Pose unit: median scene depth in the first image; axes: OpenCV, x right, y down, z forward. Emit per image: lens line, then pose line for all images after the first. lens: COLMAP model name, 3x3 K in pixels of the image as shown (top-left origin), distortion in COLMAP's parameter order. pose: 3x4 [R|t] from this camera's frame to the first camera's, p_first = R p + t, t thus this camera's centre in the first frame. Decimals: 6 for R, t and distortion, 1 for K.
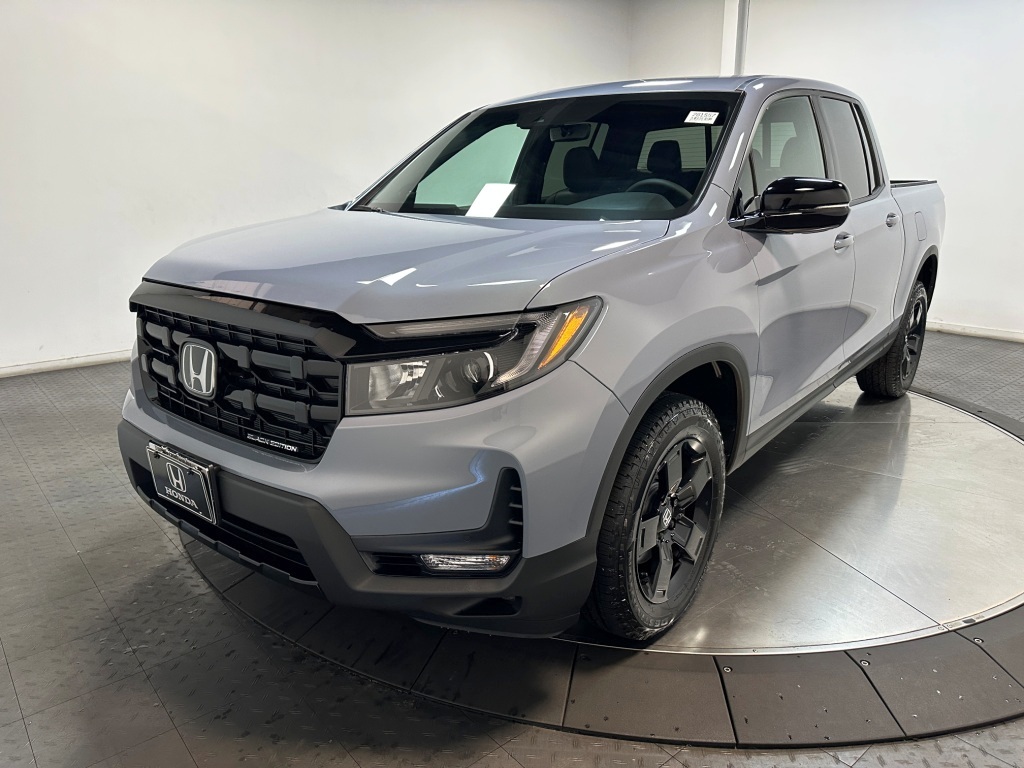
lens RADIAL K [[728.5, 0, 520.4], [0, 728.5, 374.8], [0, 0, 1]] dist [0.052889, -0.041180]
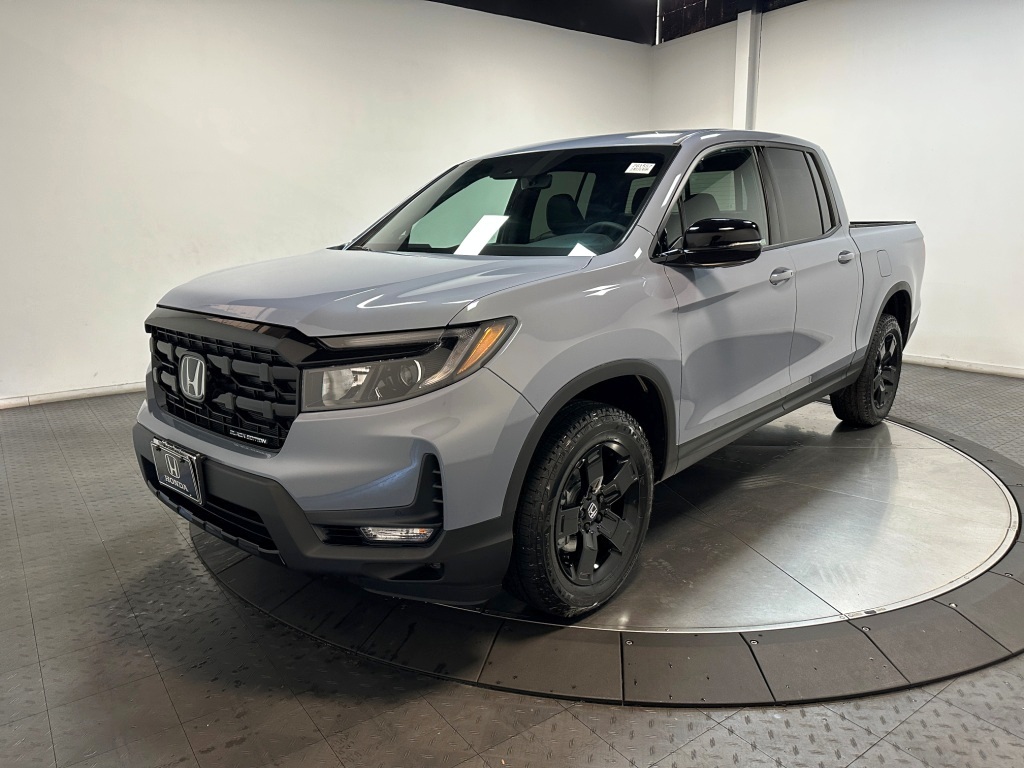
lens RADIAL K [[728.5, 0, 528.8], [0, 728.5, 373.7], [0, 0, 1]] dist [0.052889, -0.041180]
pose [[0.997925, 0.004389, -0.064240, 0.172906], [-0.008391, 0.998031, -0.062160, 0.052011], [0.063841, 0.062570, 0.995997, -0.157053]]
